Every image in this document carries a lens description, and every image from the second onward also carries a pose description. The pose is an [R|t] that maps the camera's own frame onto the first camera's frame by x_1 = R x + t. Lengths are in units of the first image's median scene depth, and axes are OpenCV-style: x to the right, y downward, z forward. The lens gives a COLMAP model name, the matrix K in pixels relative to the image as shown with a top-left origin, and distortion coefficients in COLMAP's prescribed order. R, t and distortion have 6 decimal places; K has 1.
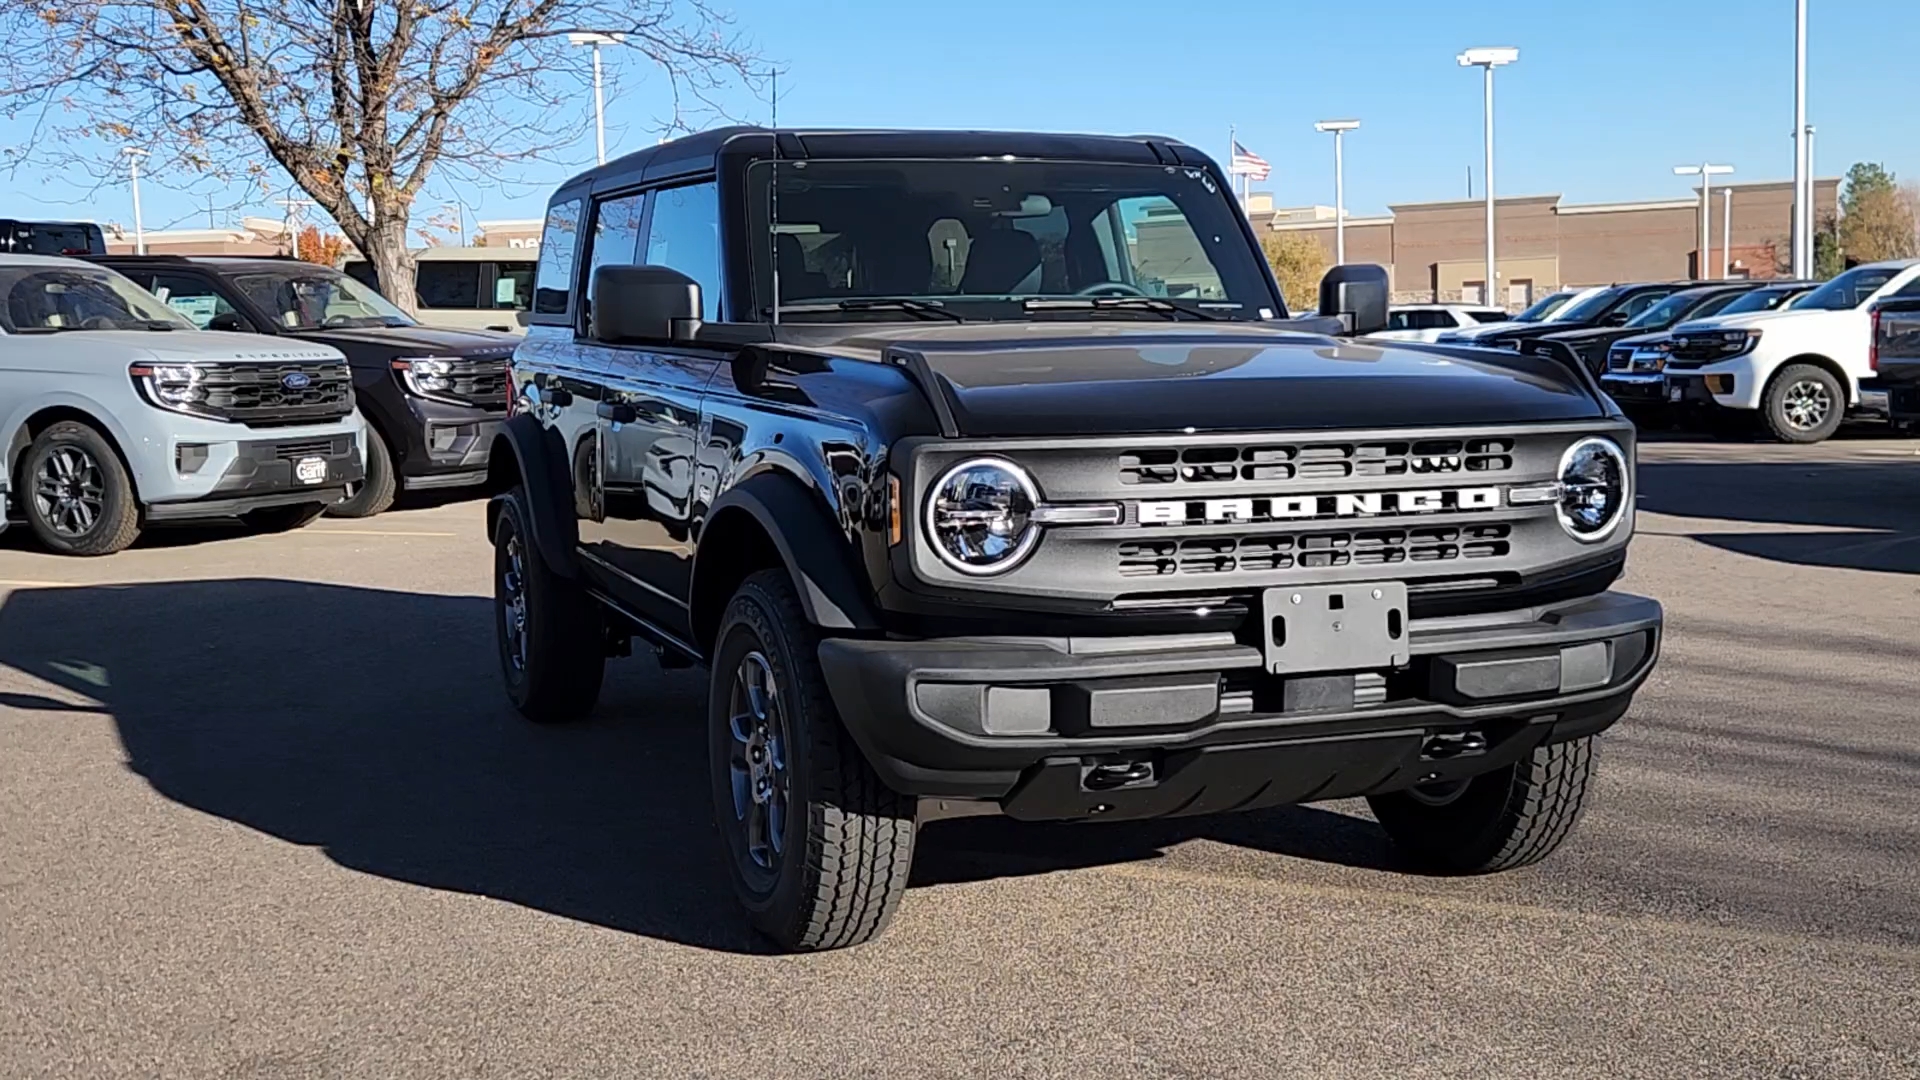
lens RADIAL K [[2152.1, 0, 946.5], [0, 2152.1, 545.3], [0, 0, 1]] dist [0.042446, -0.010953]
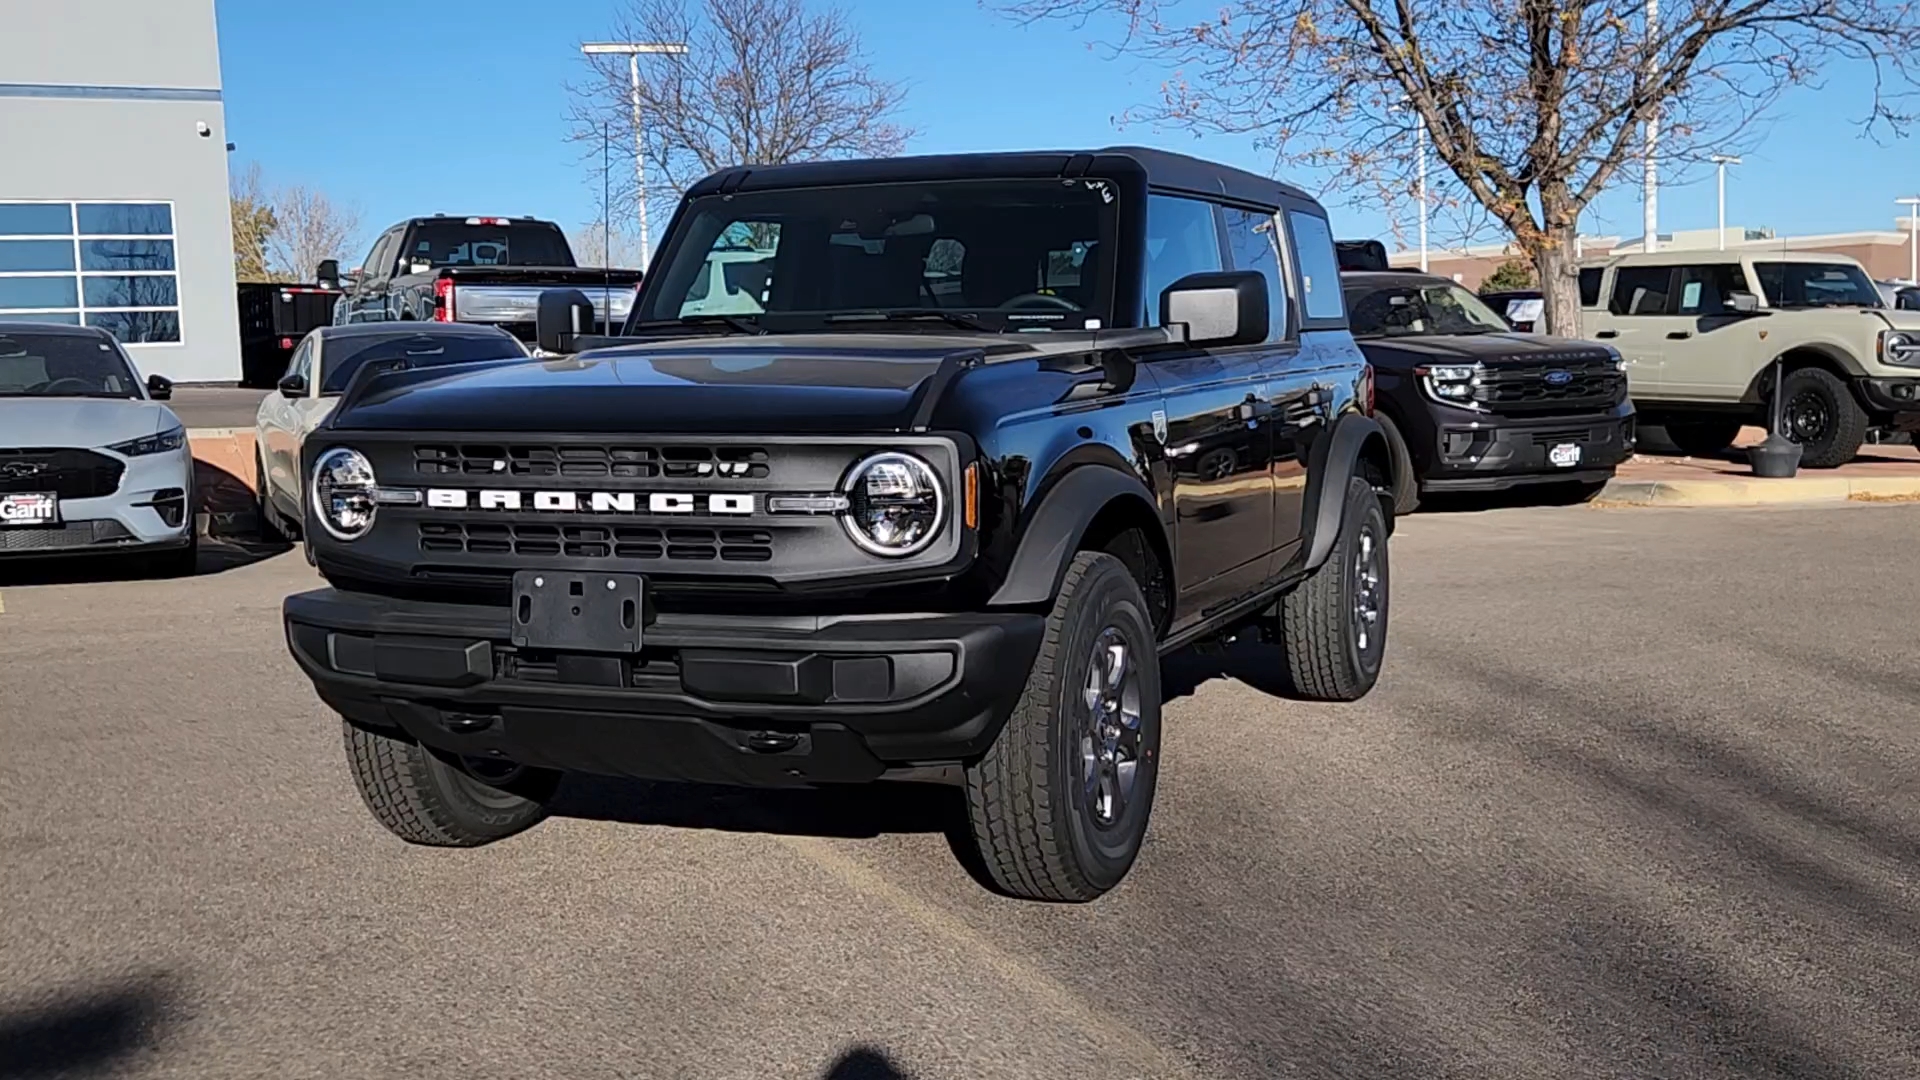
lens RADIAL K [[2152.0, 0, 956.6], [0, 2152.0, 571.7], [0, 0, 1]] dist [0.027913, 0.008013]
pose [[0.730310, 0.071897, -0.679322, 1.030560], [-0.065247, 0.997241, 0.035401, -0.032843], [0.679993, 0.018471, 0.732986, 0.307004]]
